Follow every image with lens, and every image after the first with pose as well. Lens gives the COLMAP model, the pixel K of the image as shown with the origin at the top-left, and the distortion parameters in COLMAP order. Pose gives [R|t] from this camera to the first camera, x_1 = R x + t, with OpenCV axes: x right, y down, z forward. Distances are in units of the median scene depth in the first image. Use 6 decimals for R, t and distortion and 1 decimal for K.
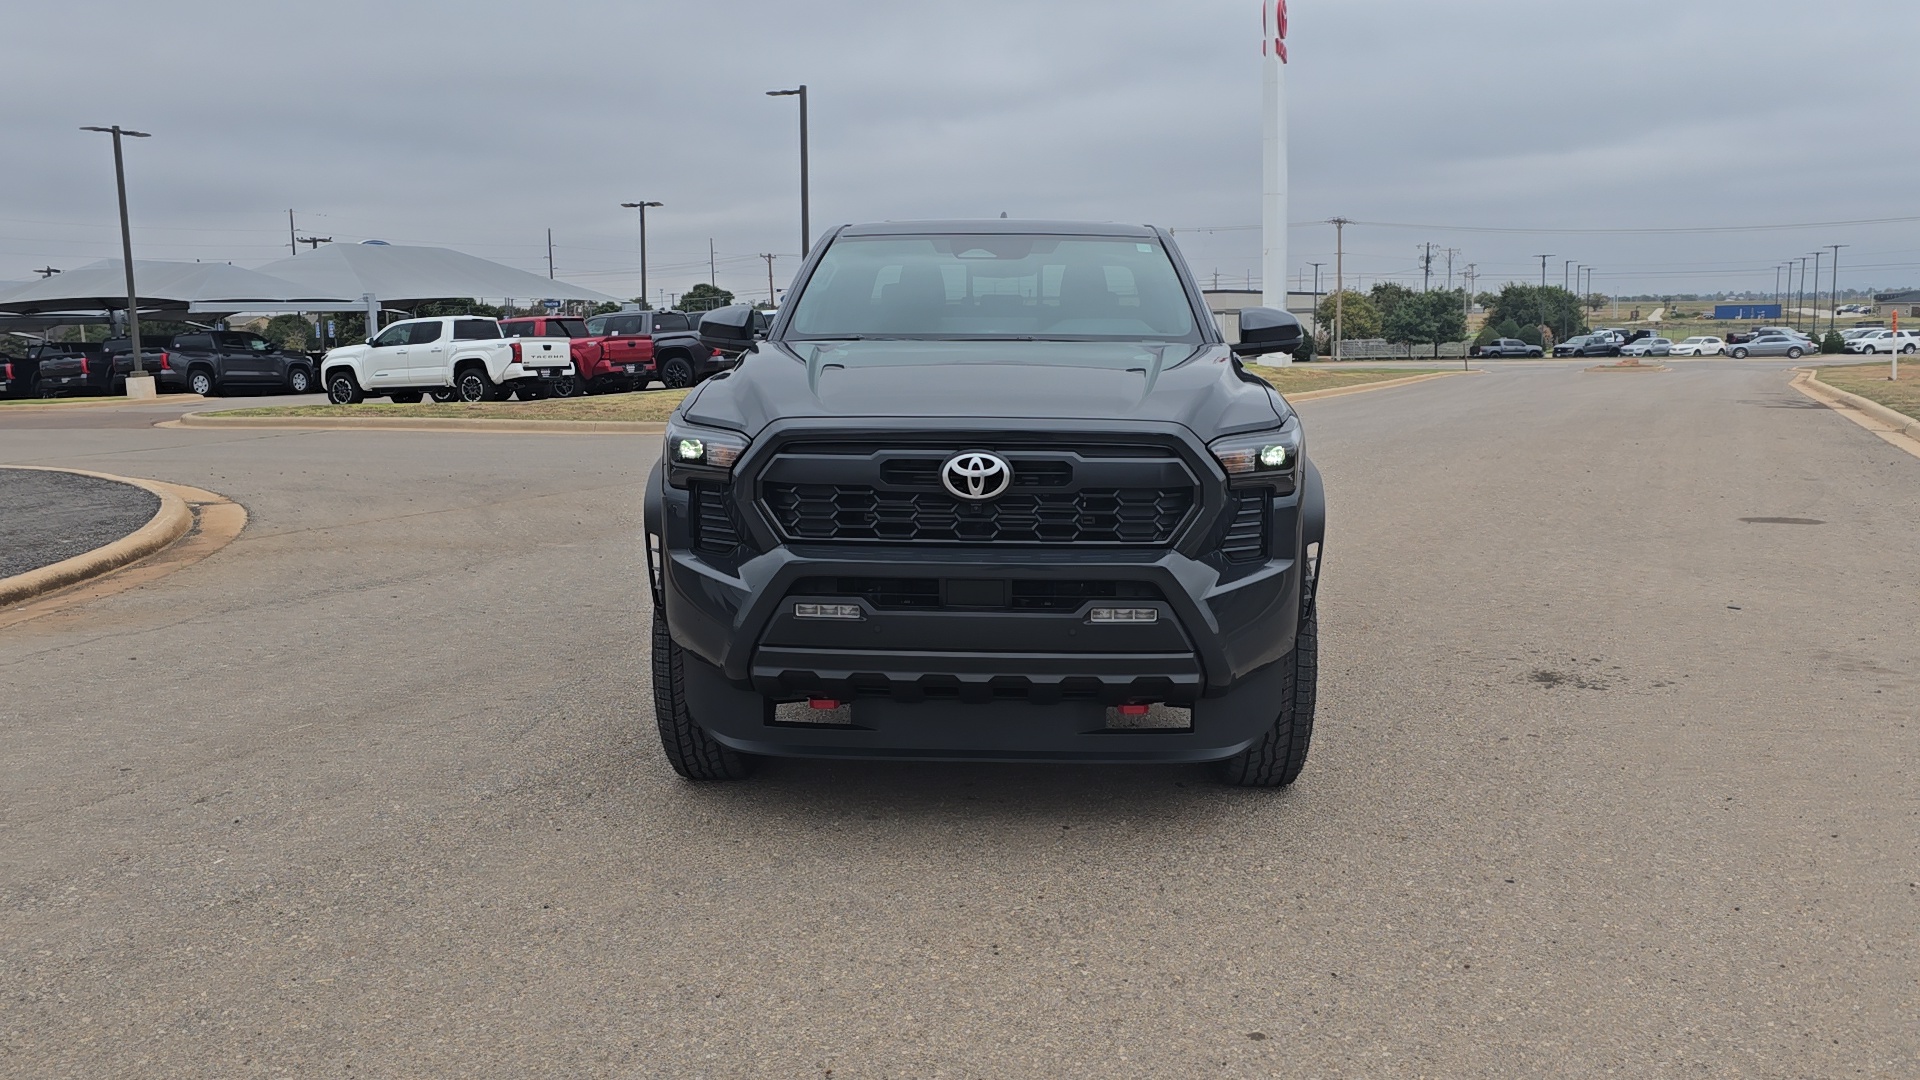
lens RADIAL K [[1559.7, 0, 955.8], [0, 1559.7, 548.6], [0, 0, 1]] dist [-0.001414, -0.003229]
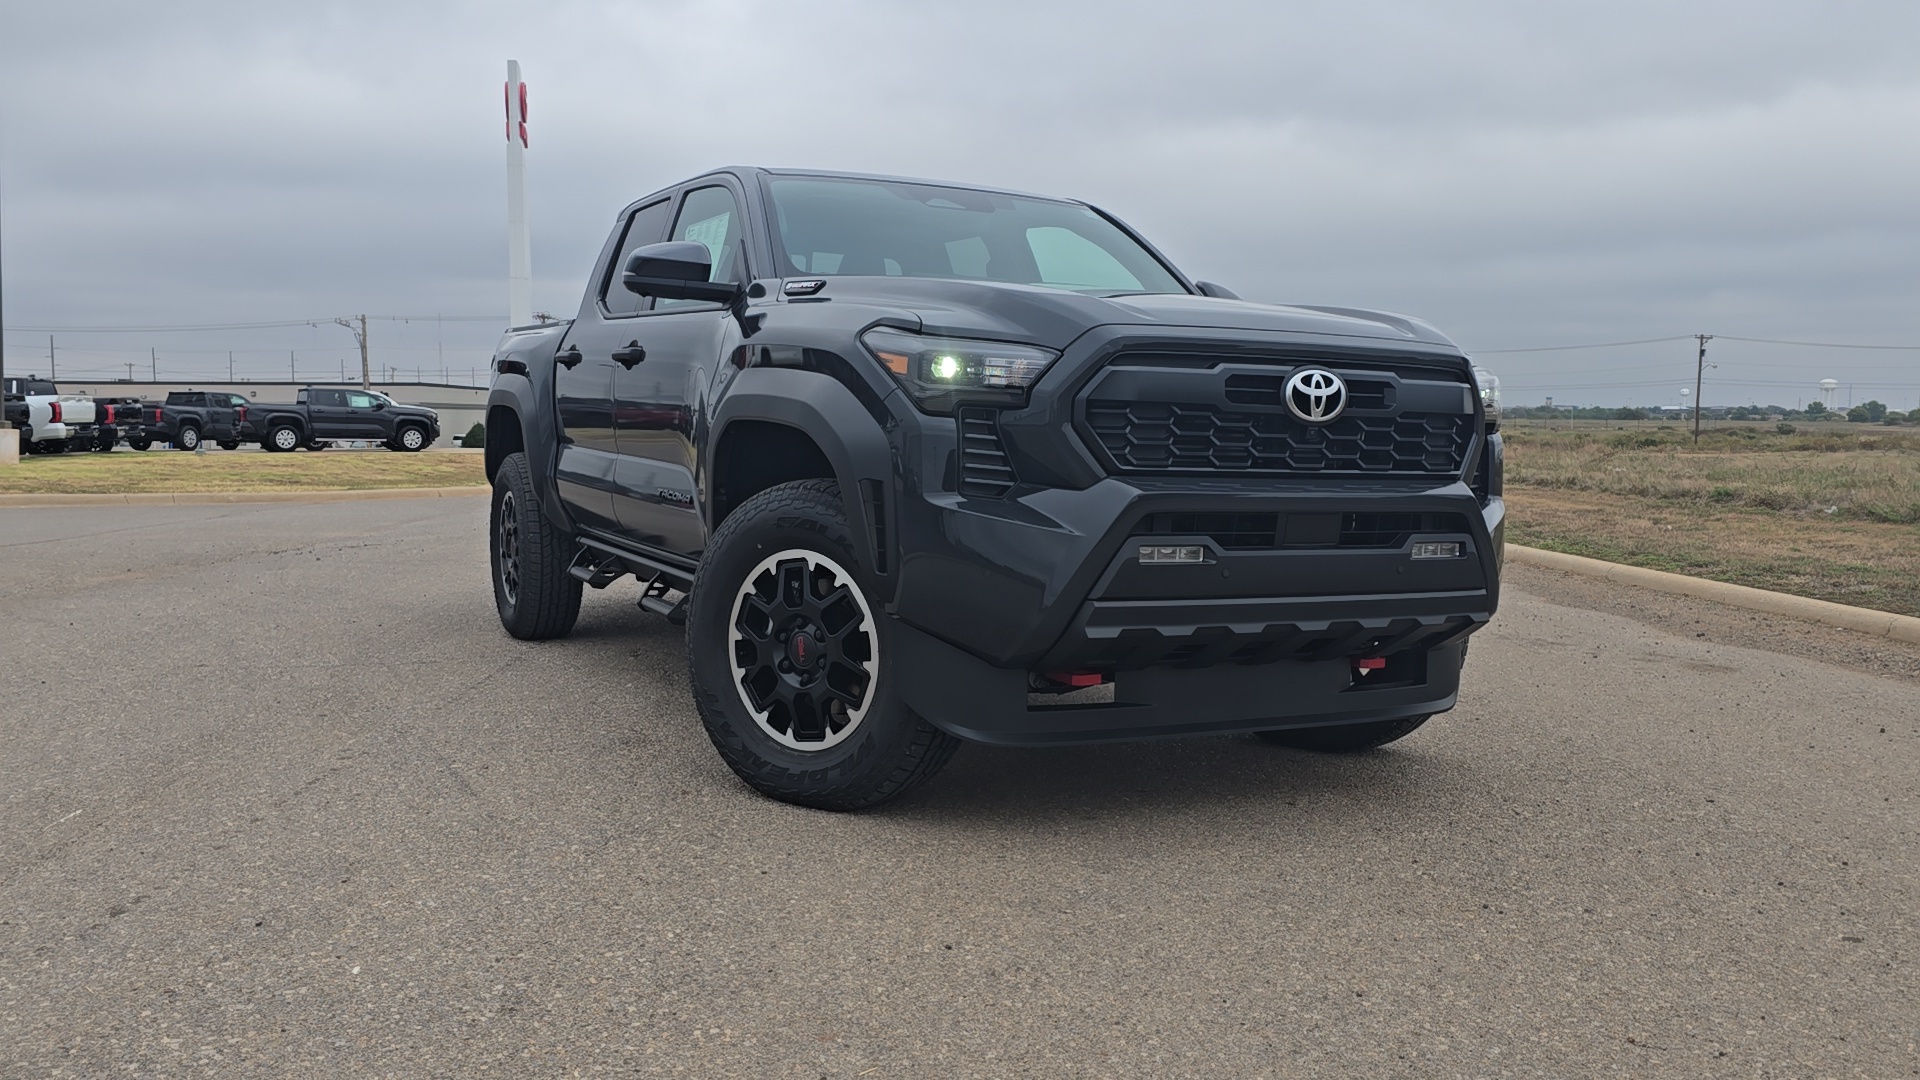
lens RADIAL K [[1554.9, 0, 985.2], [0, 1554.9, 586.7], [0, 0, 1]] dist [0.007493, 0.004790]
pose [[0.868918, -0.030753, 0.493999, -0.577857], [0.049635, 0.998451, -0.025148, 0.072941], [-0.492461, 0.046371, 0.869099, 0.325620]]
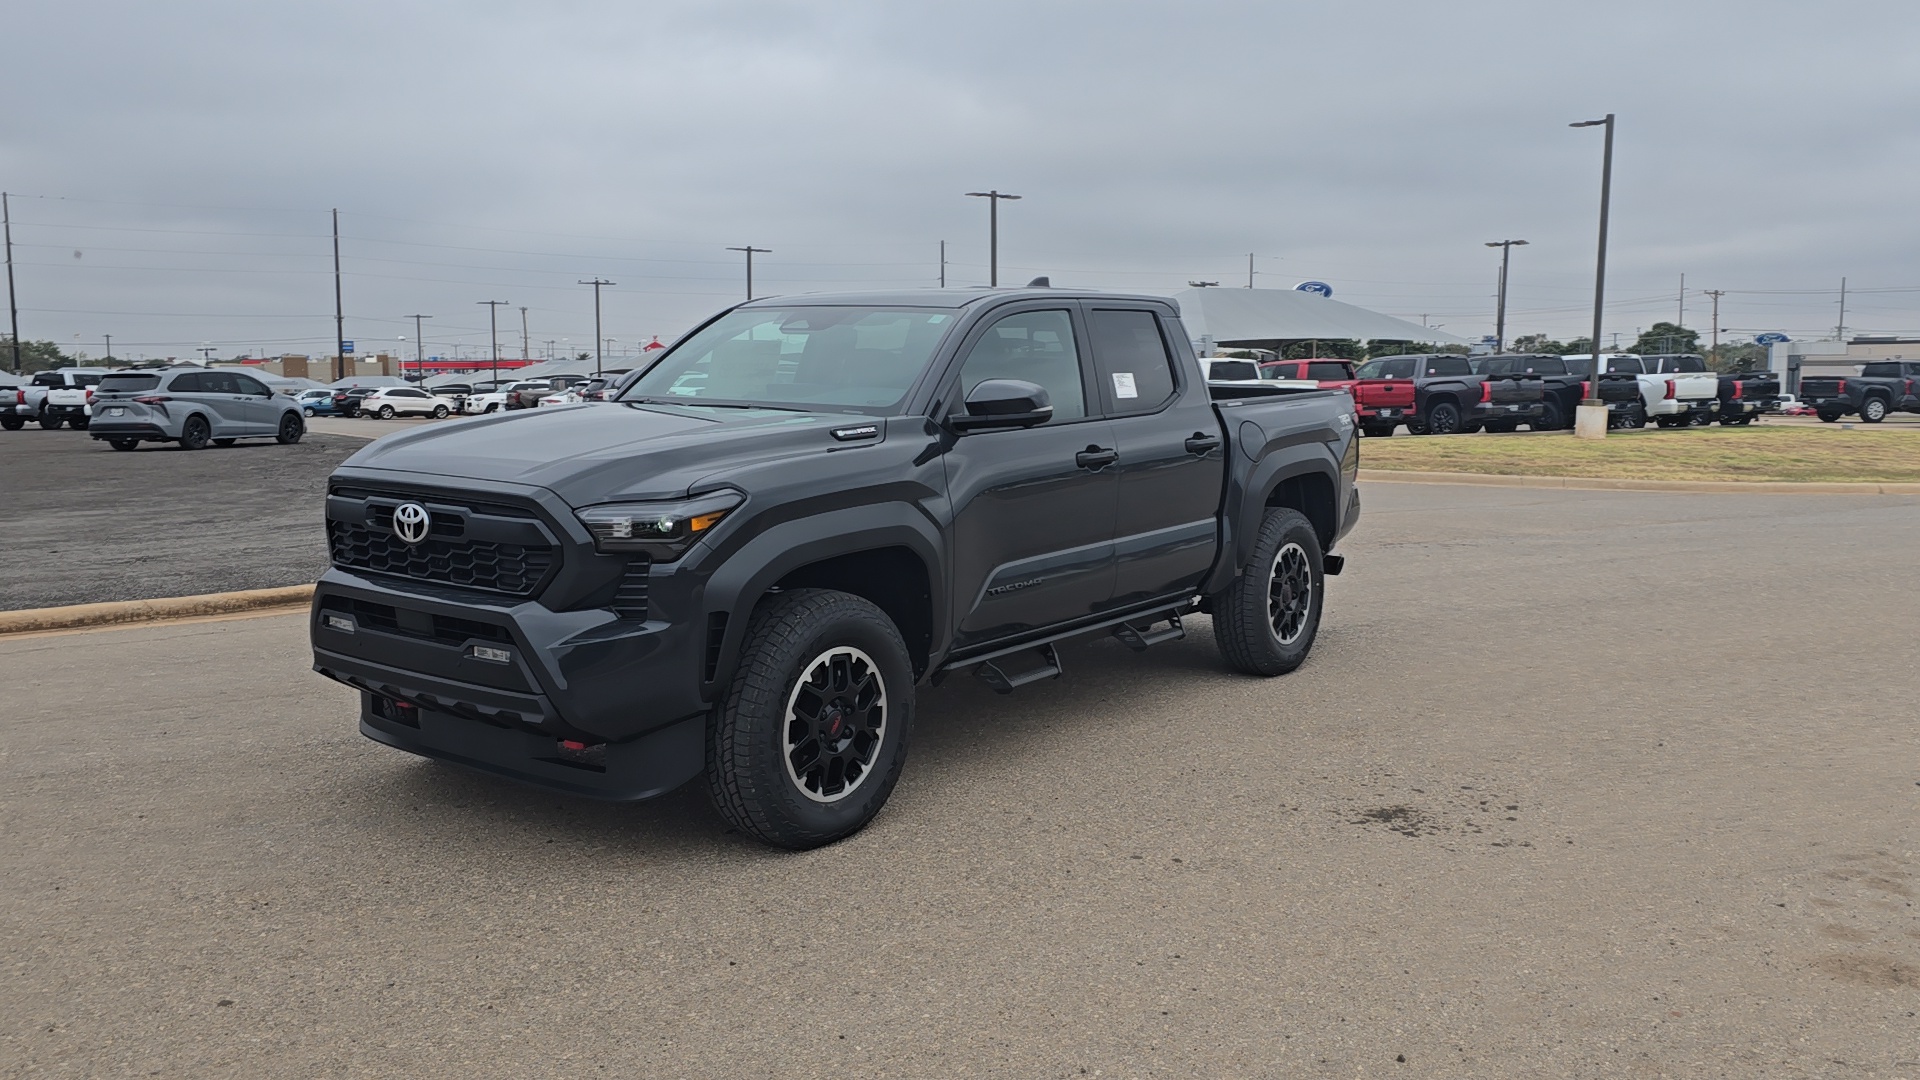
lens RADIAL K [[1559.7, 0, 955.8], [0, 1559.7, 548.6], [0, 0, 1]] dist [-0.001414, -0.003229]
pose [[0.834112, 0.077836, -0.546076, 0.993501], [-0.091014, 0.995845, 0.002924, -0.067072], [0.544034, 0.047262, 0.837731, 0.225747]]
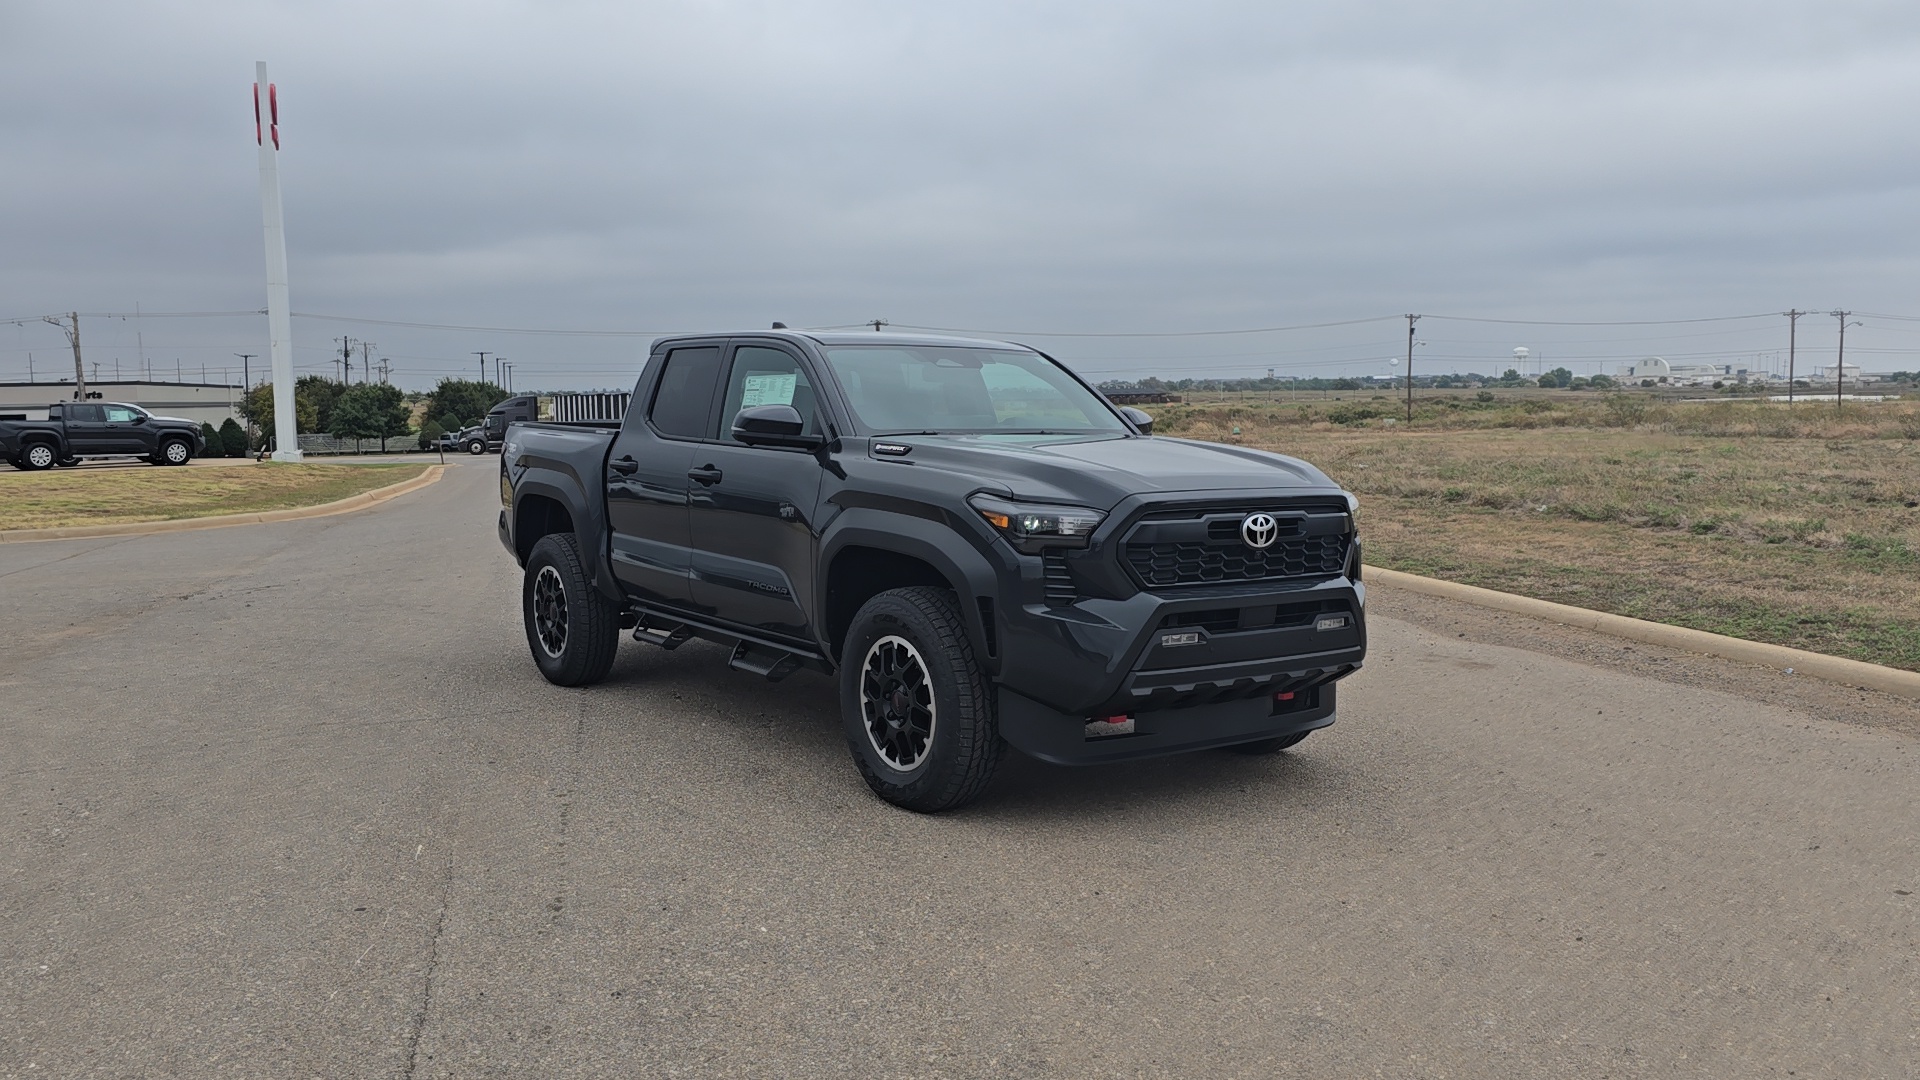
lens RADIAL K [[1527.5, 0, 957.3], [0, 1527.5, 574.2], [0, 0, 1]] dist [0.030474, 0.002005]
pose [[0.790134, -0.065361, 0.609439, -1.008355], [0.090762, 0.995813, -0.010874, -0.017335], [-0.606177, 0.063906, 0.792758, 0.089900]]
